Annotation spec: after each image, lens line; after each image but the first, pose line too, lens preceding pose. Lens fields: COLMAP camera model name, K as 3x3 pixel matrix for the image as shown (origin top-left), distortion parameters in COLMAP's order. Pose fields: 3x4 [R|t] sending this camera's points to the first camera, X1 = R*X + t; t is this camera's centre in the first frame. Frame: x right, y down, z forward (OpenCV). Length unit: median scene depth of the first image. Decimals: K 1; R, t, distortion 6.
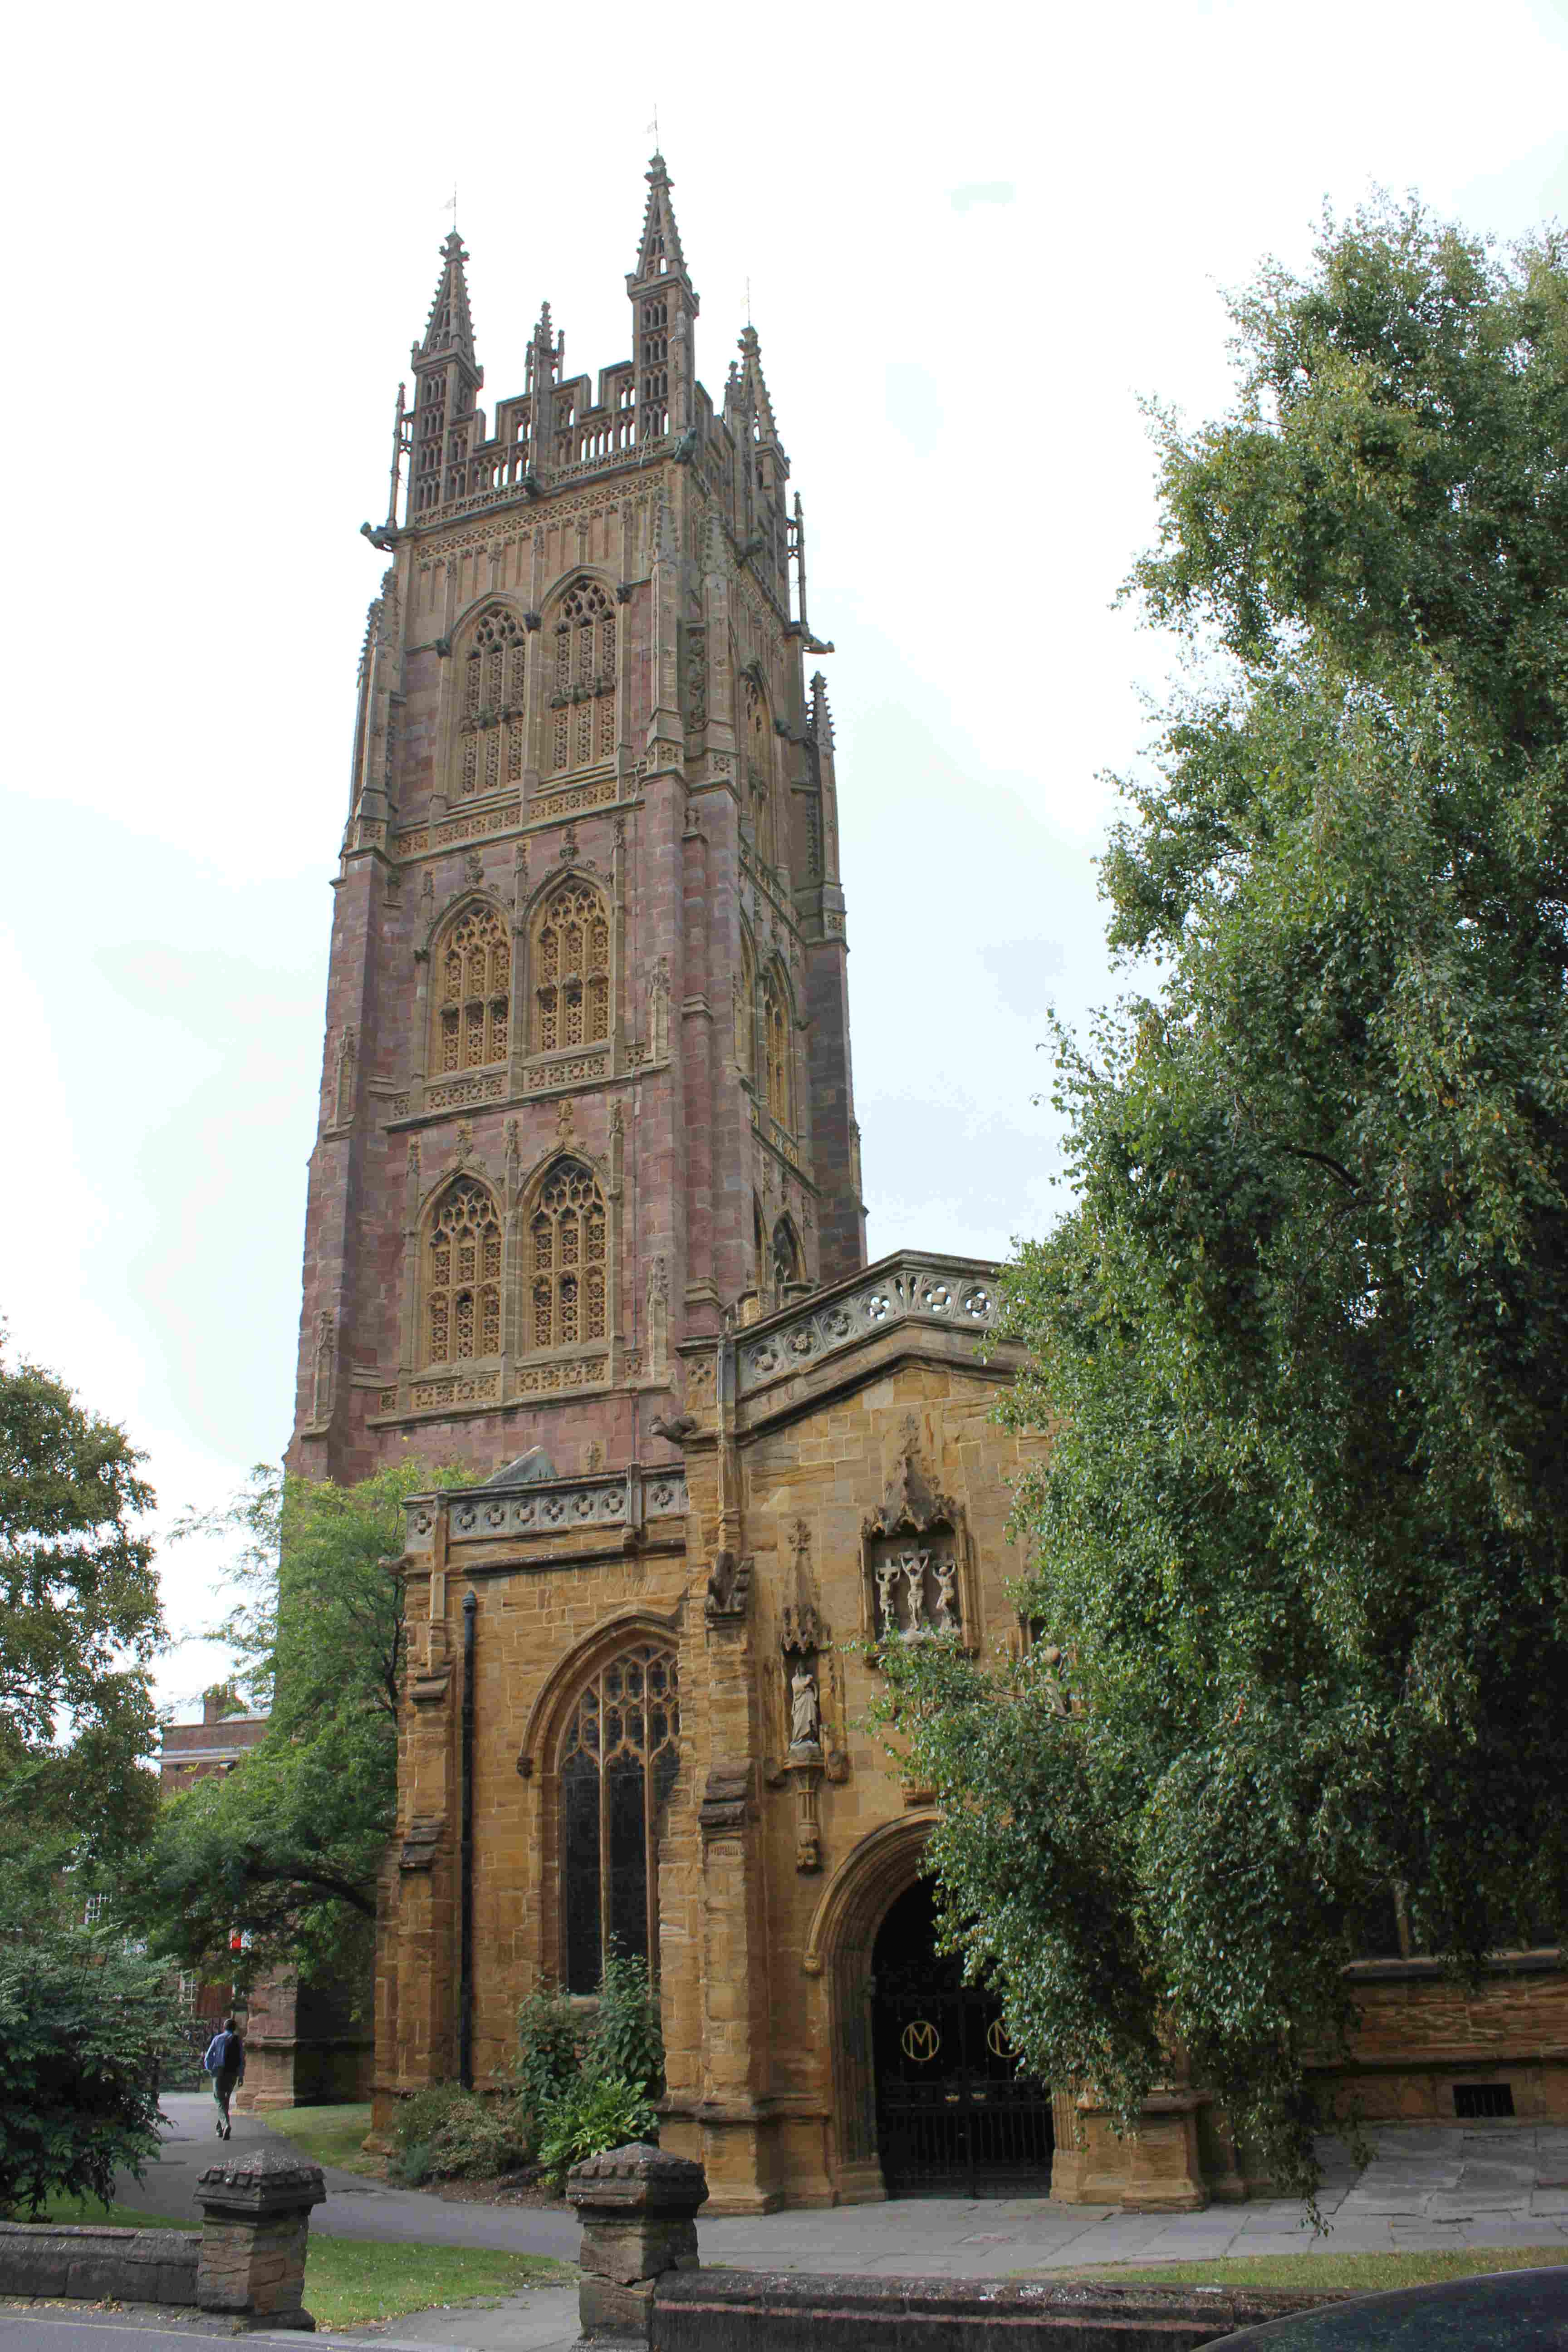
lens RADIAL K [[1936.7, 0, 784.0], [0, 1936.7, 1176.0], [0, 0, 1]] dist [-0.167282, 0.140618]
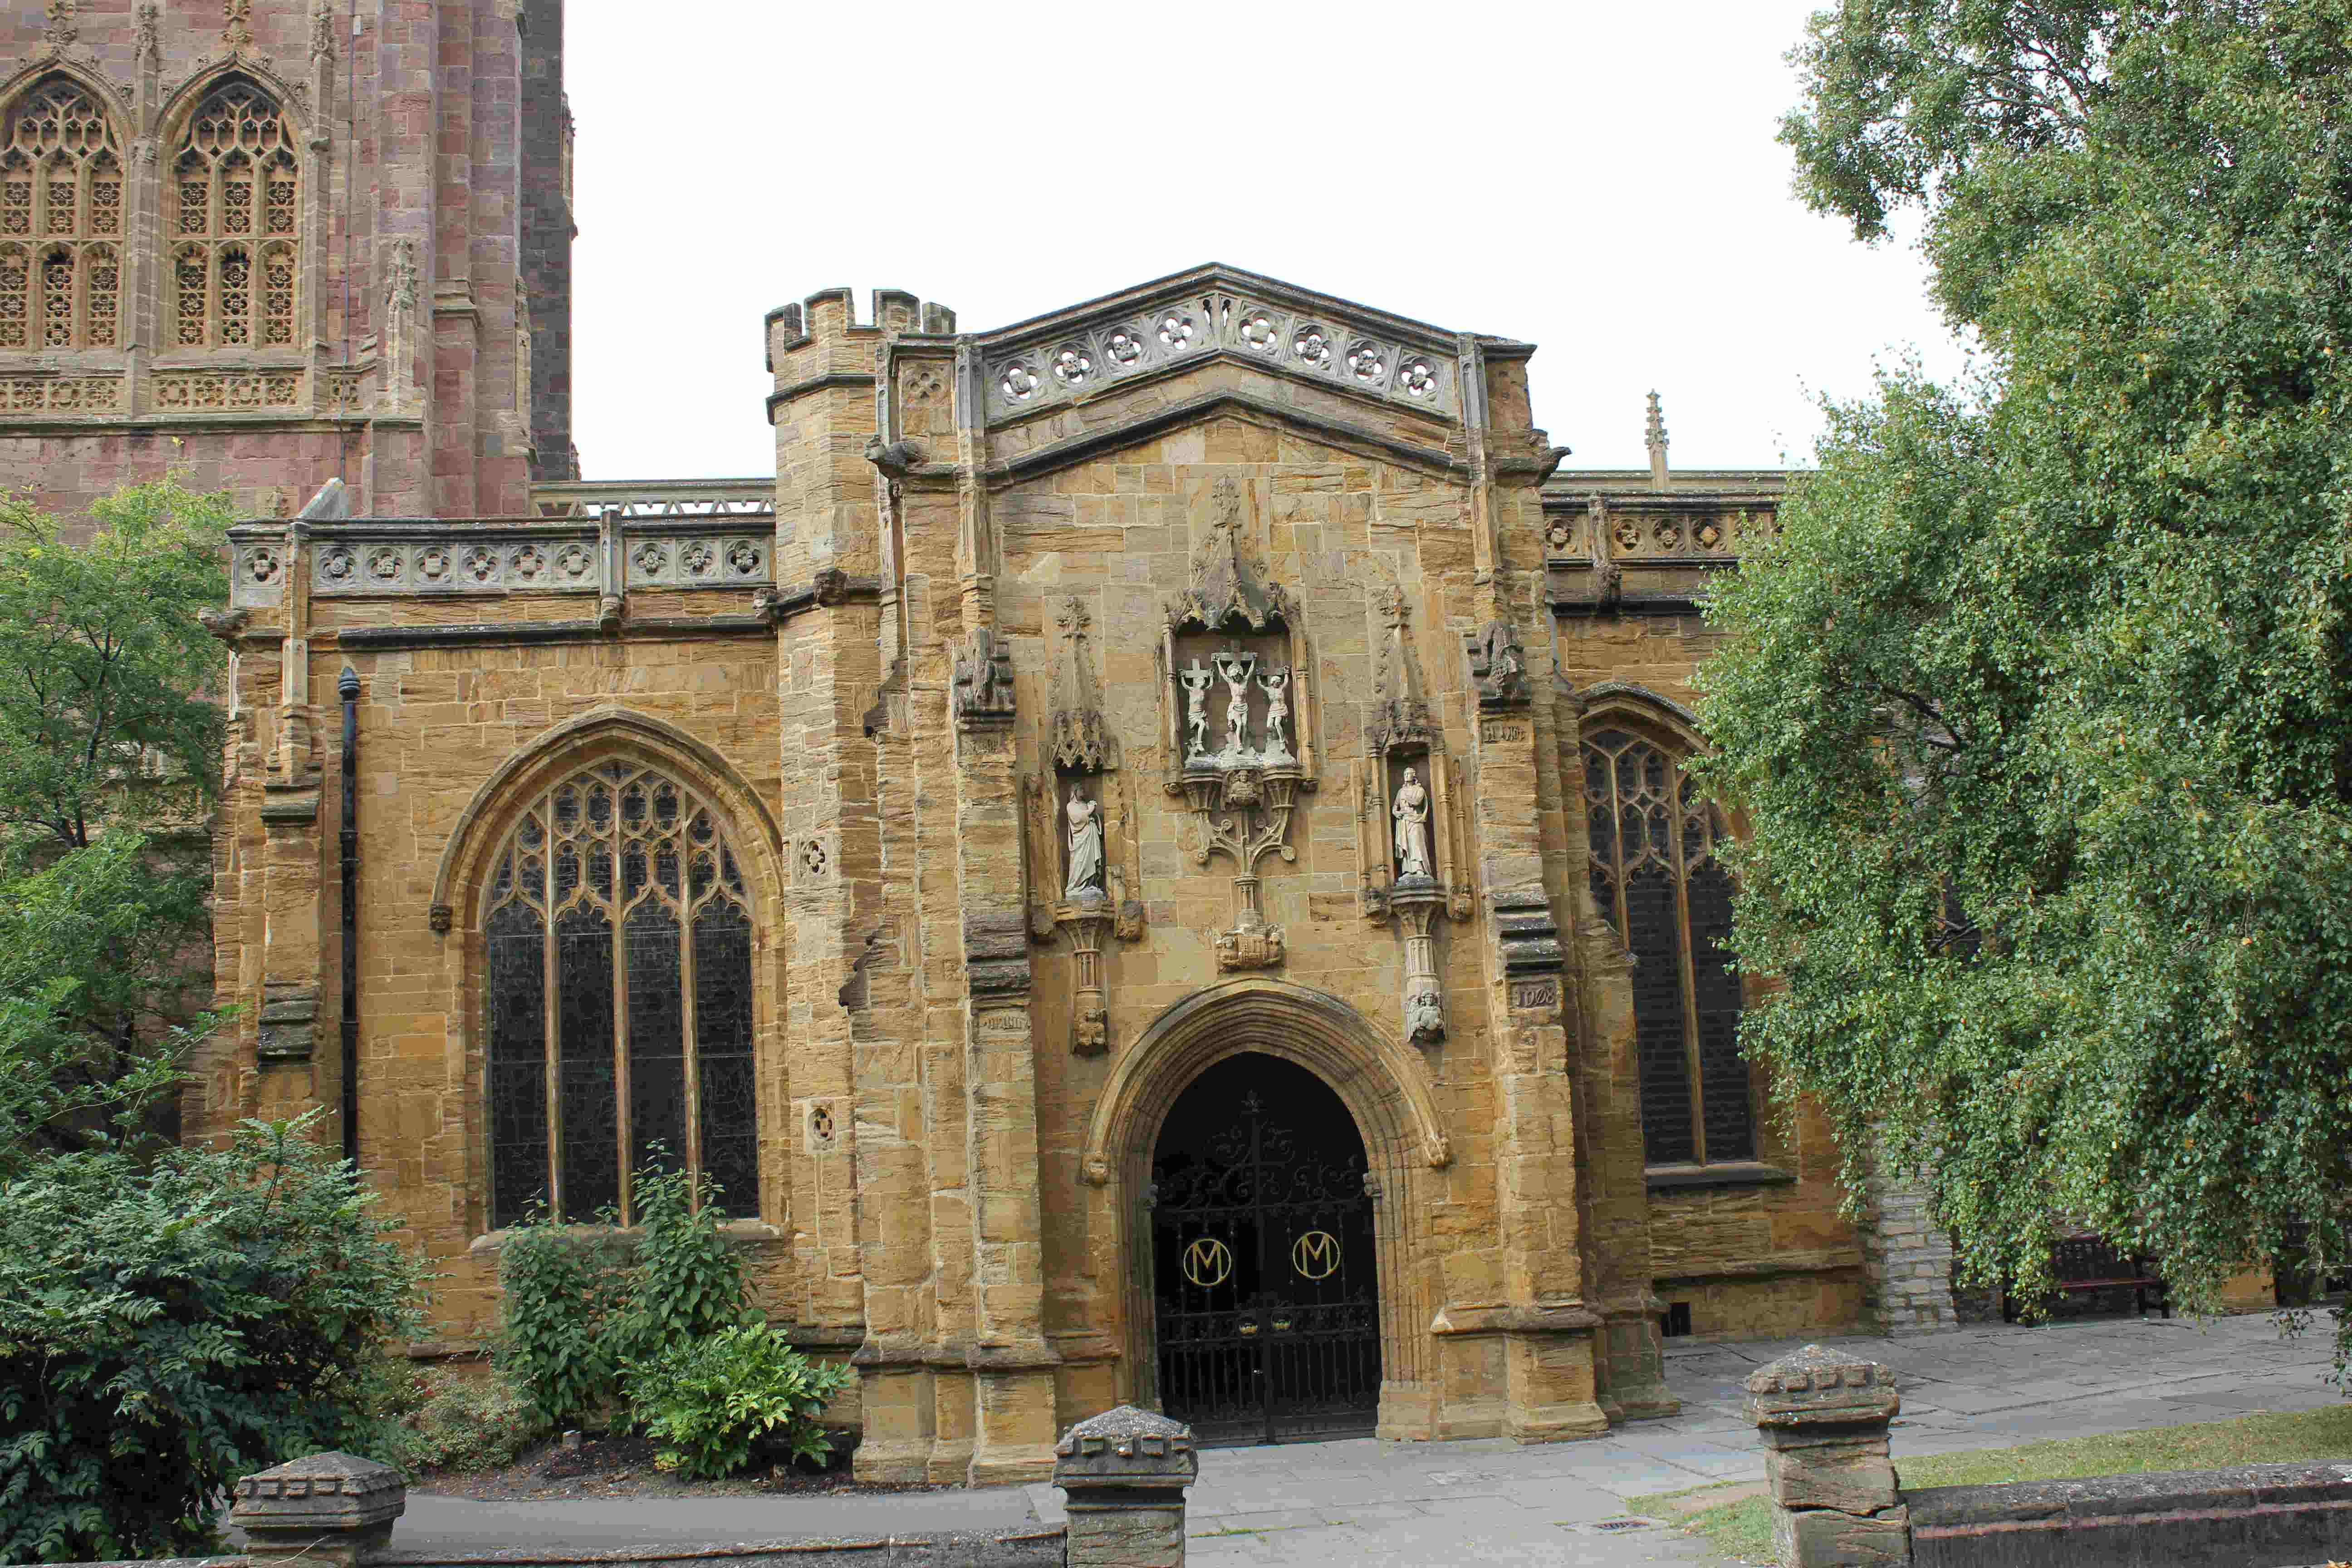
lens RADIAL K [[2337.0, 0, 1169.8], [0, 2337.0, 822.4], [0, 0, 1]] dist [-0.139018, 0.156196]
pose [[0.877020, 0.062409, 0.476383, -0.310007], [-0.167326, 0.969129, 0.181084, 0.074154], [-0.450376, -0.238526, 0.860388, 0.145085]]
